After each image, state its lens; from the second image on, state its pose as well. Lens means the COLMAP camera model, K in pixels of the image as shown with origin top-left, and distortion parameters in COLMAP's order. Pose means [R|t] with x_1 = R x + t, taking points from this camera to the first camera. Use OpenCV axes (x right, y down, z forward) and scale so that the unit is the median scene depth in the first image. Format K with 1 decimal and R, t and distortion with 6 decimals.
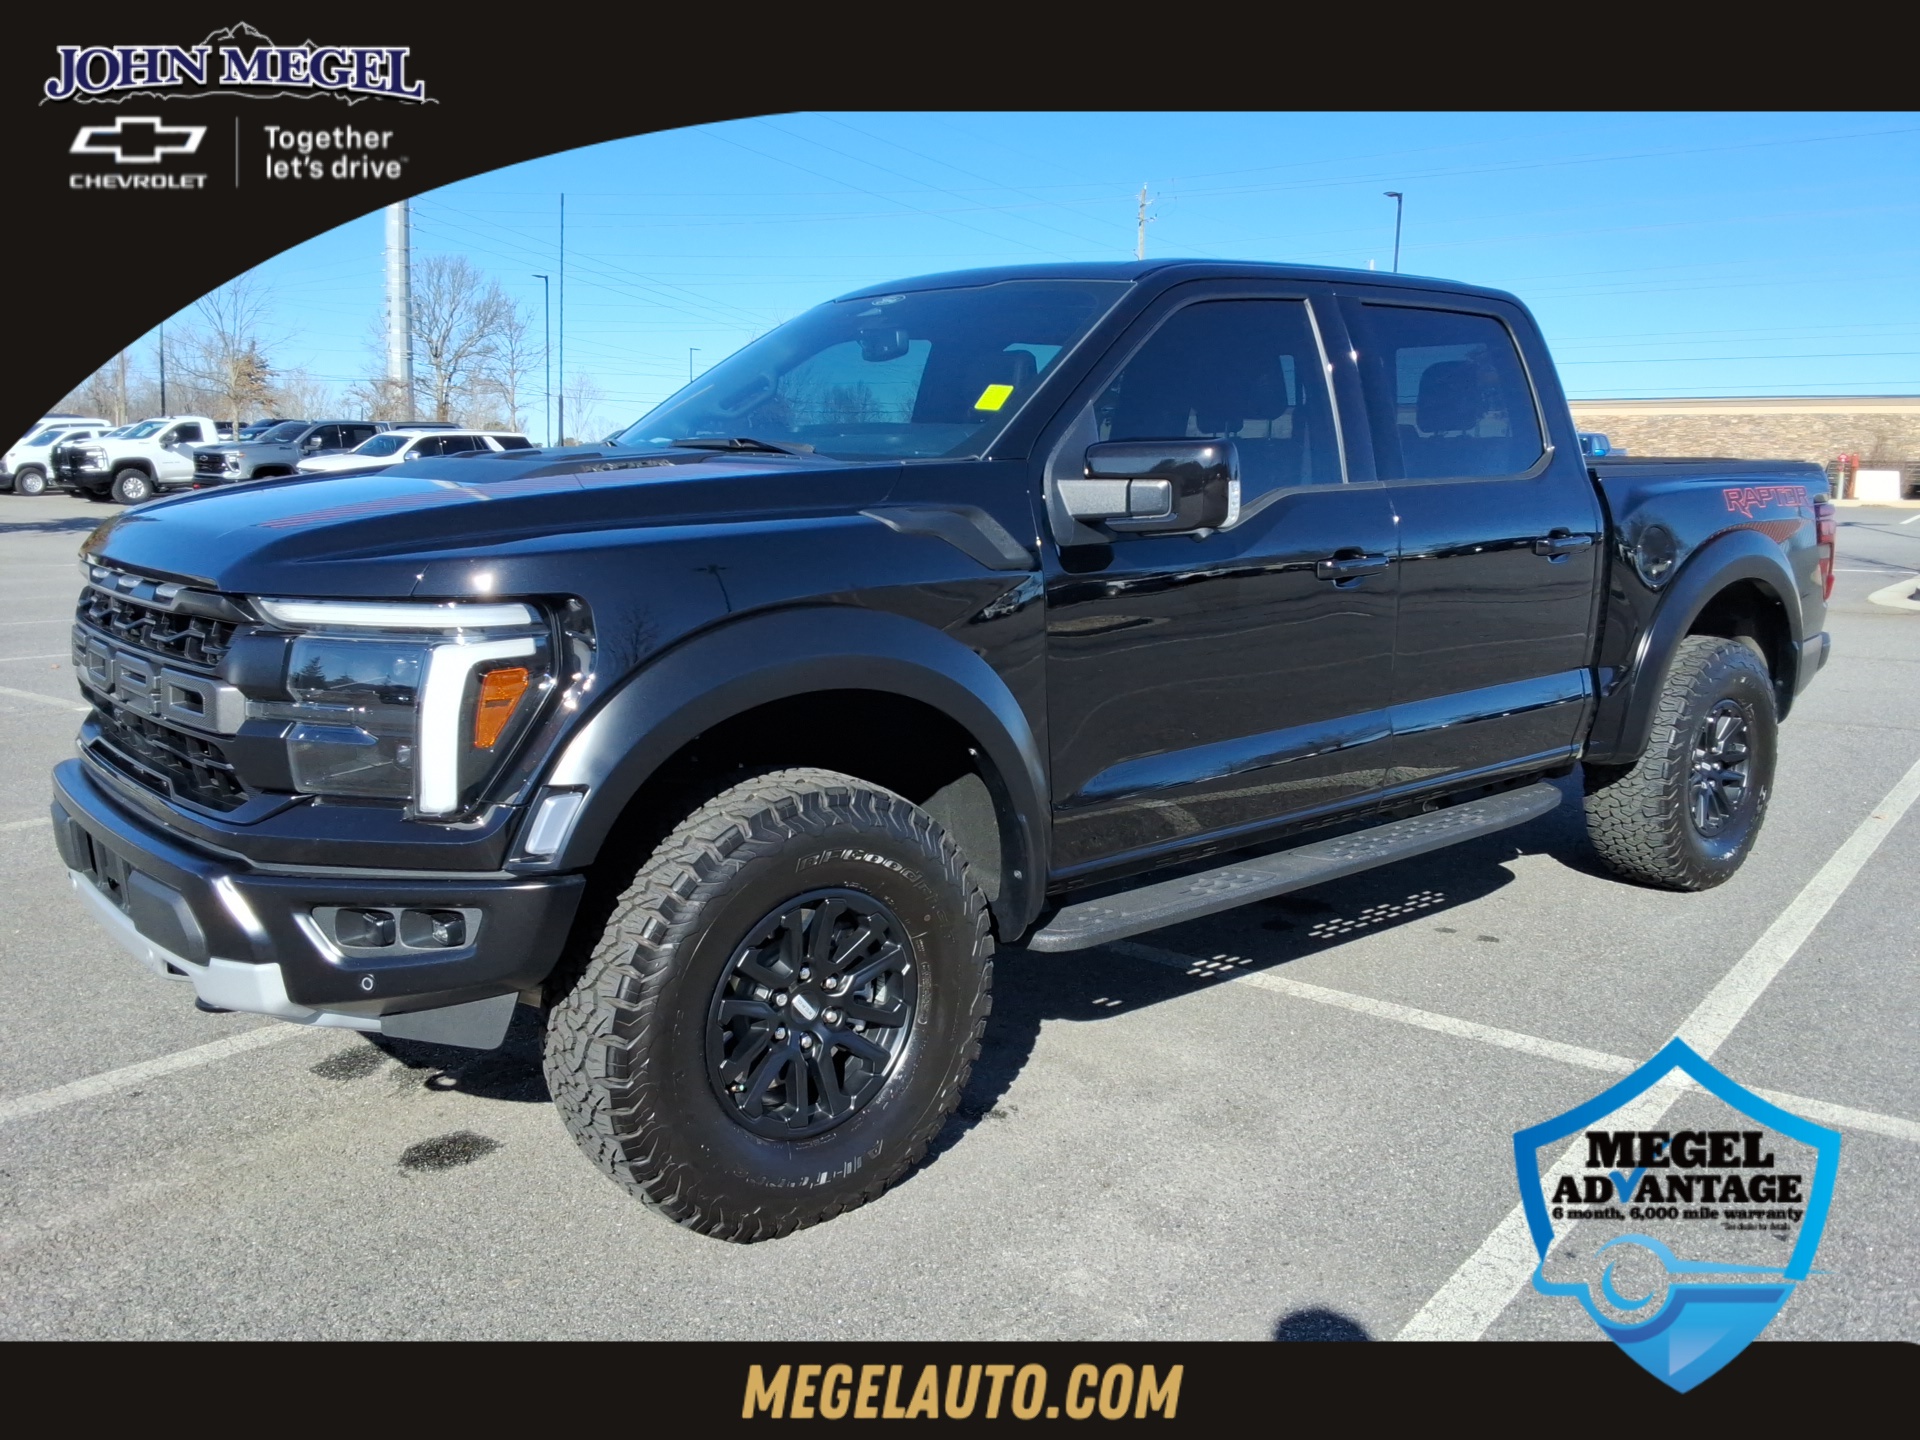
lens RADIAL K [[1528.9, 0, 972.3], [0, 1528.9, 716.4], [0, 0, 1]] dist [0.097499, -0.153224]
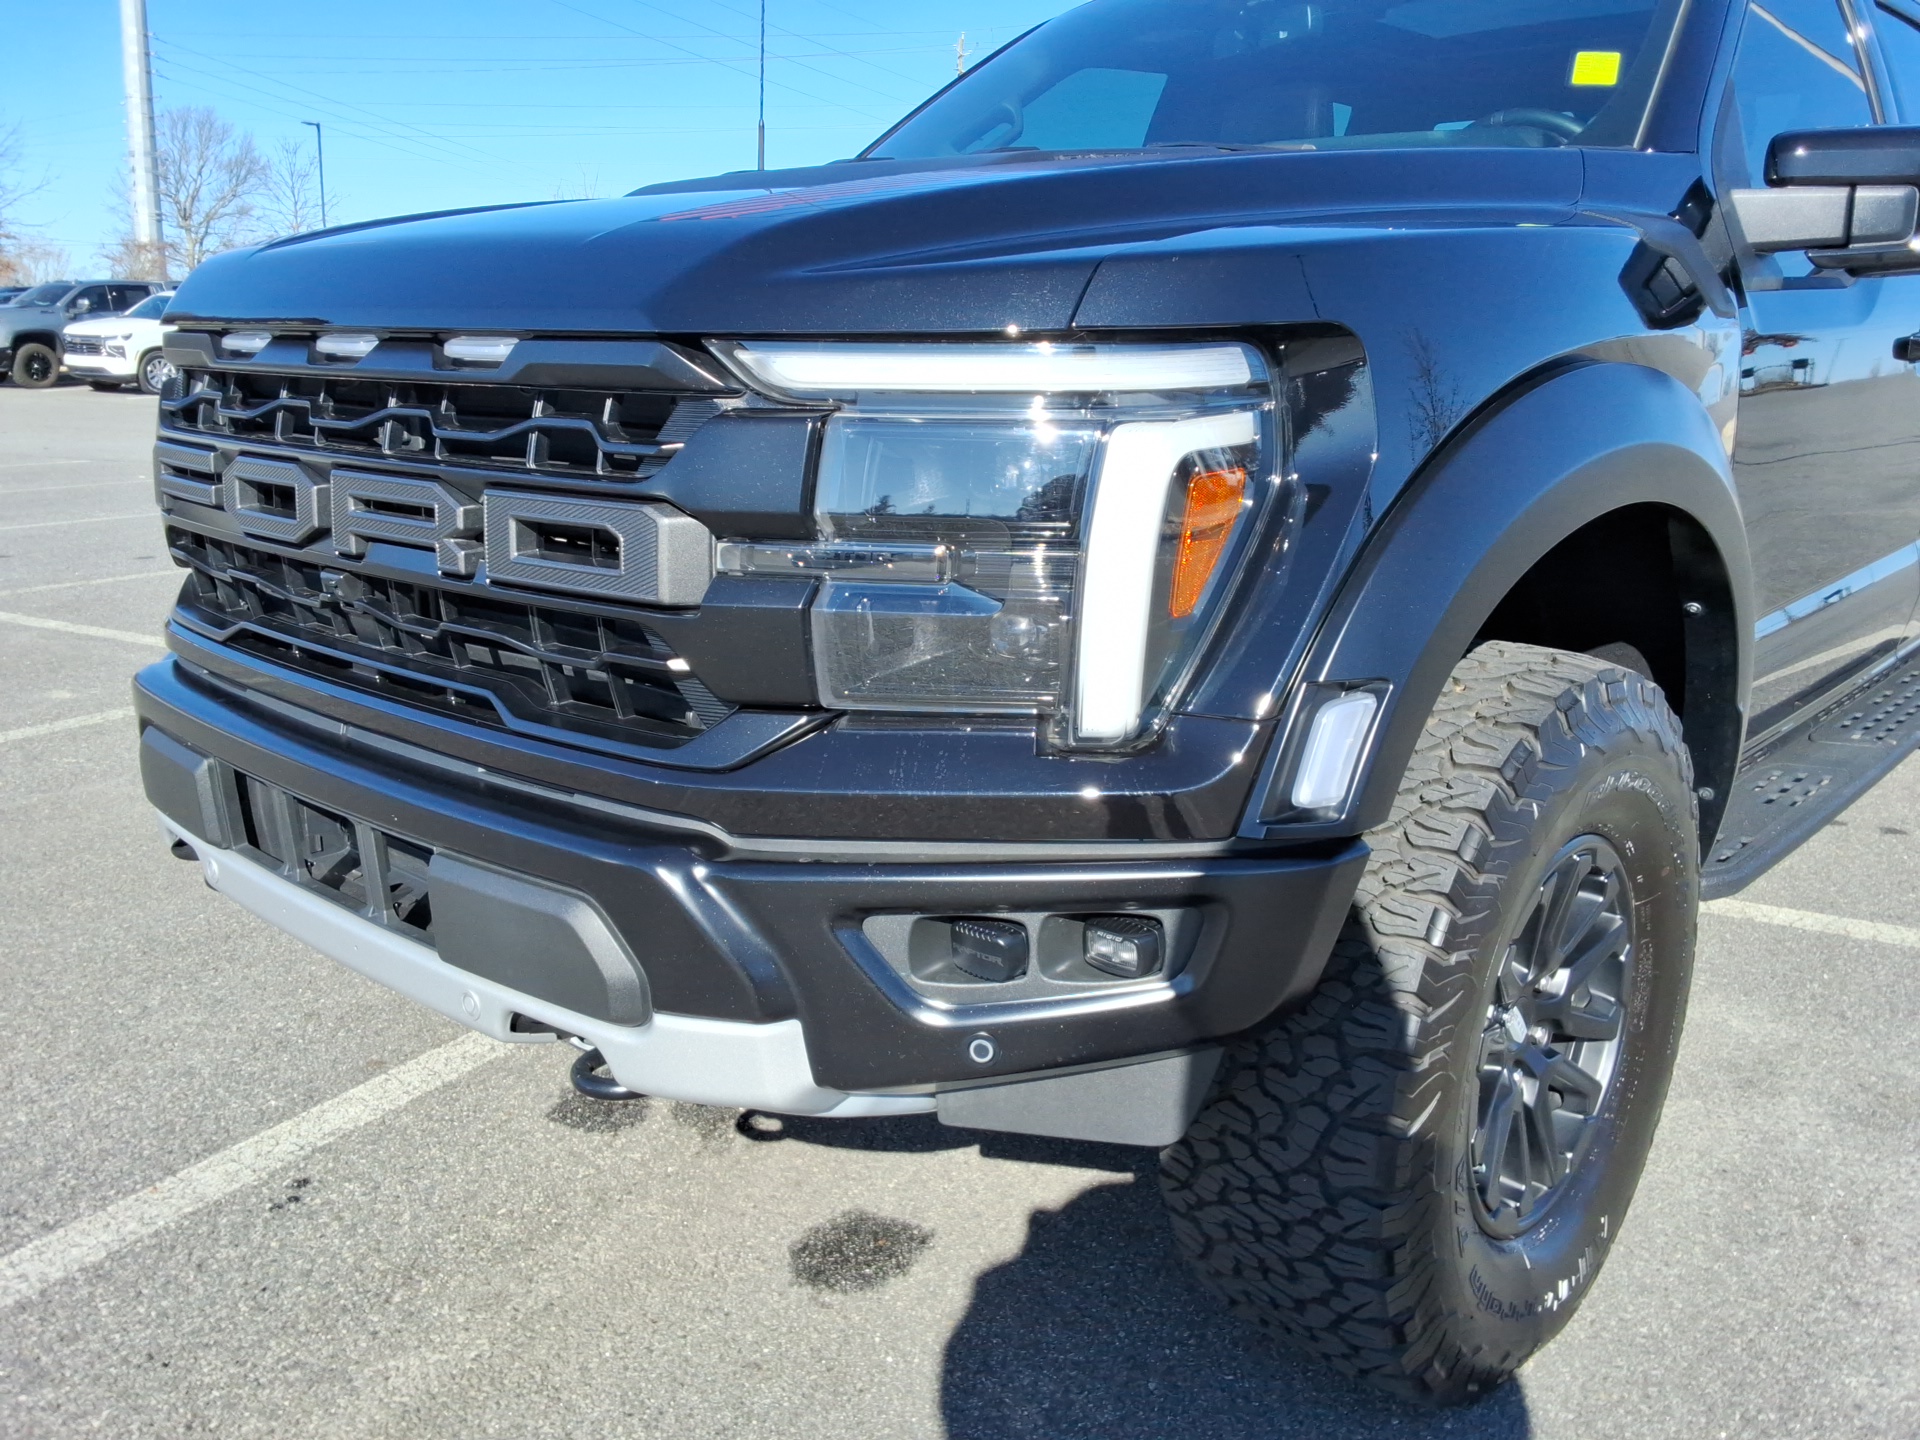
lens RADIAL K [[1528.9, 0, 962.1], [0, 1528.9, 719.2], [0, 0, 1]] dist [0.097499, -0.153224]
pose [[0.992350, -0.036061, 0.118069, -0.034782], [0.026413, 0.996259, 0.082286, 0.000769], [-0.120595, -0.078538, 0.989590, 0.035824]]
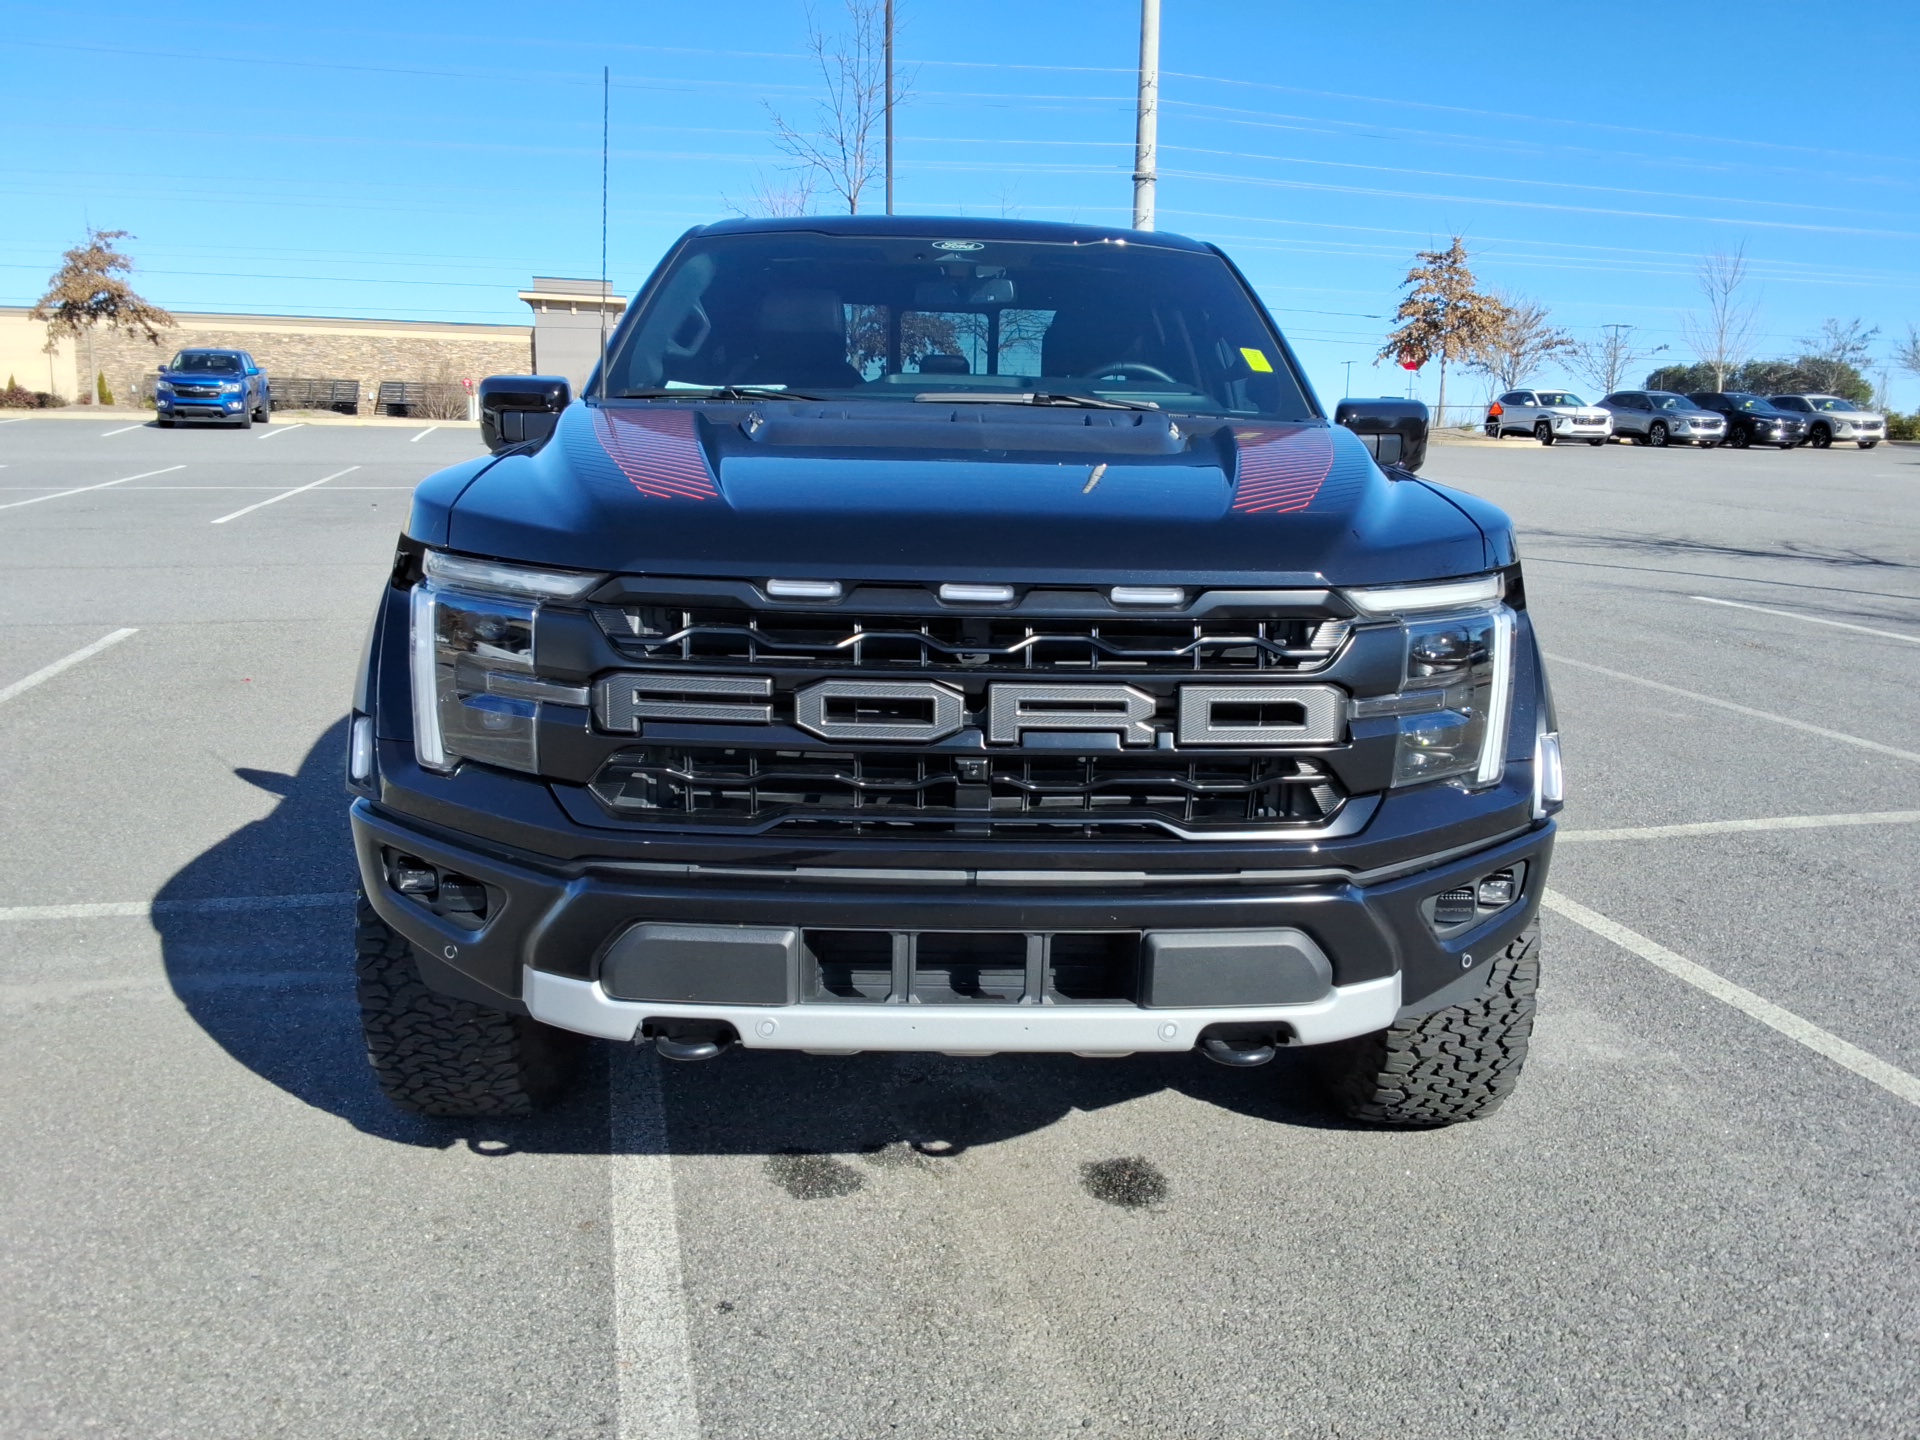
lens RADIAL K [[1528.9, 0, 973.6], [0, 1528.9, 715.5], [0, 0, 1]] dist [0.097499, -0.153224]
pose [[0.625337, -0.151170, 0.765572, -0.100703], [0.111640, 0.988296, 0.103960, -0.009340], [-0.772327, 0.020458, 0.634895, 0.046044]]
